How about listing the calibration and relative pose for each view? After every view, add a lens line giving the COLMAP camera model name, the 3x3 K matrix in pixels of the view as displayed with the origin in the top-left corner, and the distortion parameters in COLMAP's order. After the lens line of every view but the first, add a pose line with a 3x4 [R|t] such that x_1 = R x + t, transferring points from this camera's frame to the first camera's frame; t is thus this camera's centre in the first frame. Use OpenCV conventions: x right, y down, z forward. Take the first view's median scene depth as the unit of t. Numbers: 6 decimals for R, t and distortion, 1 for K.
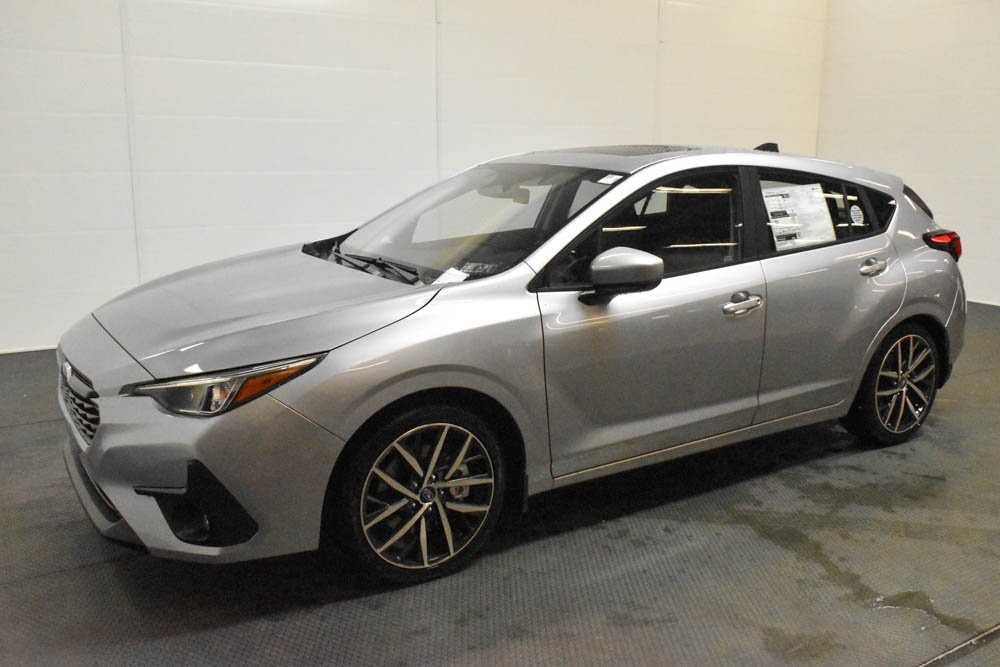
lens RADIAL K [[841.5, 0, 500.0], [0, 841.5, 333.5], [0, 0, 1]] dist [-0.037525, -0.003010]
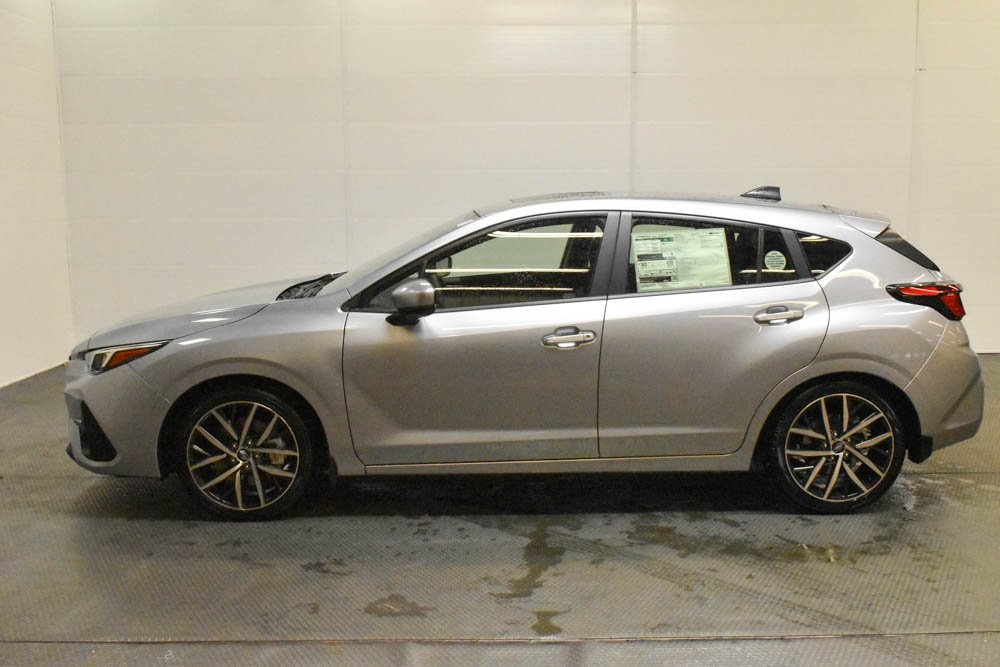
lens RADIAL K [[979.8, 0, 500.0], [0, 979.8, 333.5], [0, 0, 1]] dist [-0.006404, -0.004894]
pose [[0.863965, 0.066273, -0.499172, 0.853963], [-0.095627, 0.994856, -0.033429, 0.009709], [0.494389, 0.076616, 0.865858, -0.138550]]
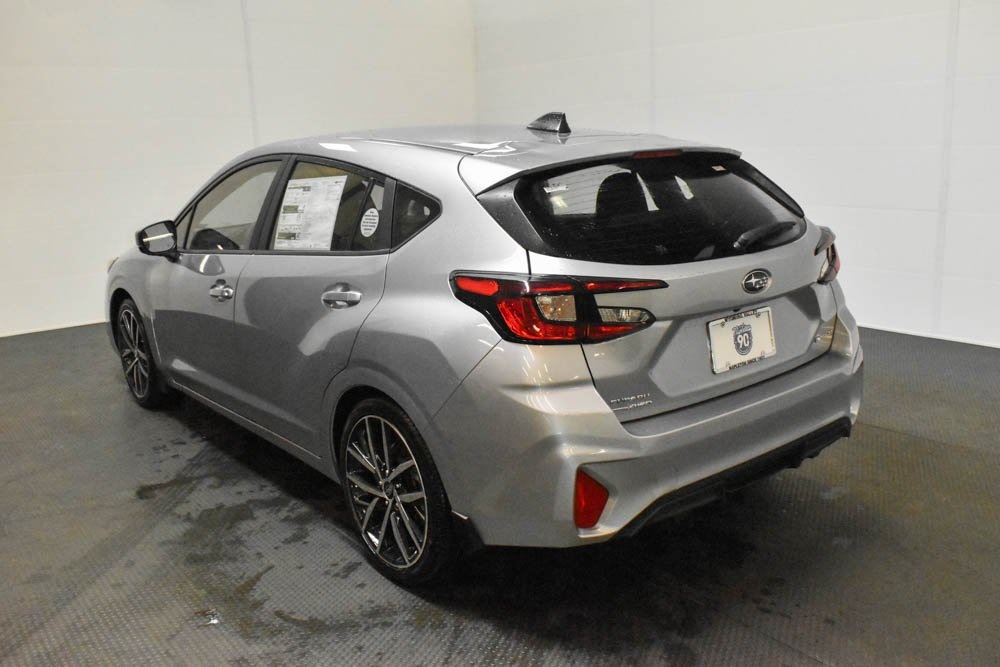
lens RADIAL K [[885.1, 0, 500.0], [0, 885.1, 333.5], [0, 0, 1]] dist [0.000645, 0.000768]
pose [[0.109796, 0.211564, -0.971178, 1.404397], [-0.163046, 0.967683, 0.192369, -0.251955], [0.980490, 0.137226, 0.140742, 1.205675]]
